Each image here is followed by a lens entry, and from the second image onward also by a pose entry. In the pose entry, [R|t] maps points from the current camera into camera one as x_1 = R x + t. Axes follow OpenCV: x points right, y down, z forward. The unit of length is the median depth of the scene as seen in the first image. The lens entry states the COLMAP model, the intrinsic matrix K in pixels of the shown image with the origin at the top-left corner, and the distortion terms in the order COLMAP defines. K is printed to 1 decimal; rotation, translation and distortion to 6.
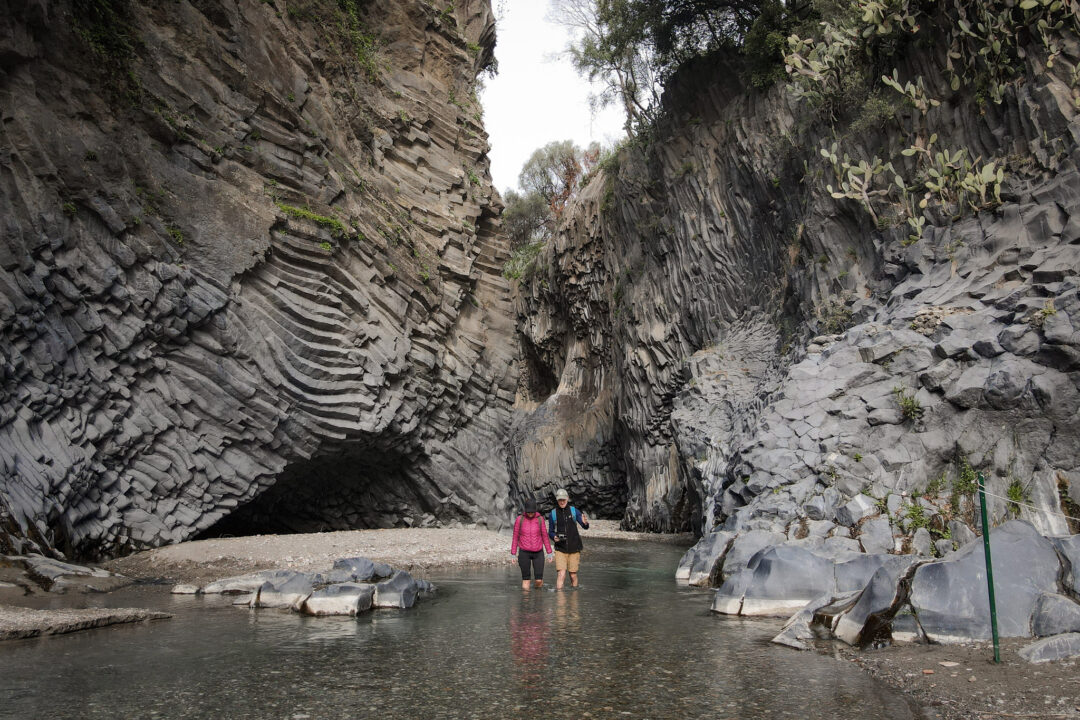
lens RADIAL K [[791.7, 0, 535.4], [0, 791.7, 307.9], [0, 0, 1]] dist [-0.006454, 0.019856]
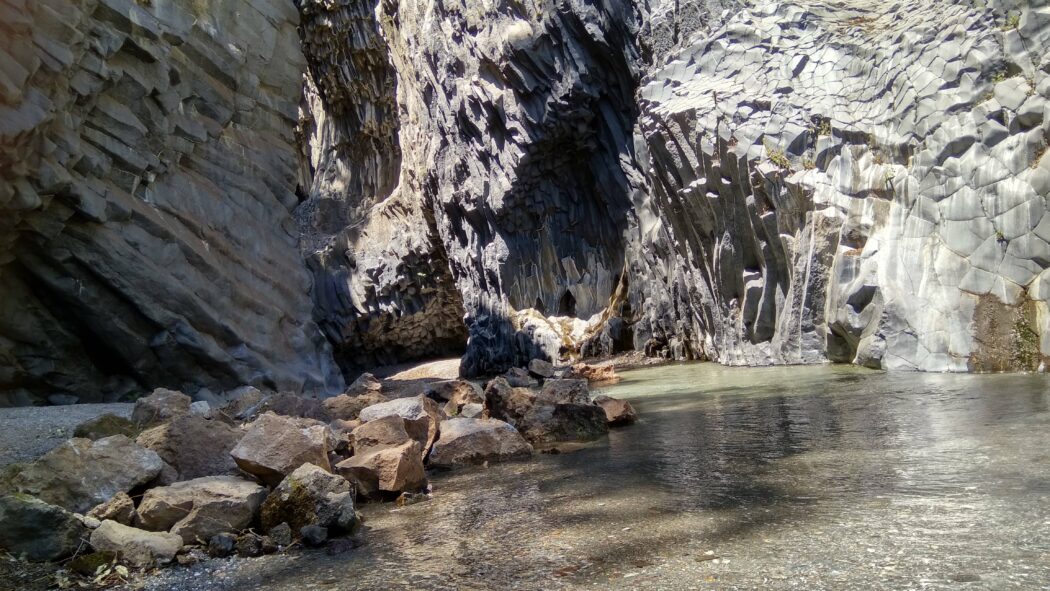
lens RADIAL K [[826.2, 0, 549.1], [0, 826.2, 309.5], [0, 0, 1]] dist [0.010851, -0.037545]
pose [[0.933996, -0.101361, 0.342604, -0.085157], [0.036827, 0.981118, 0.189870, 0.182400], [-0.355380, -0.164721, 0.920093, 0.639359]]
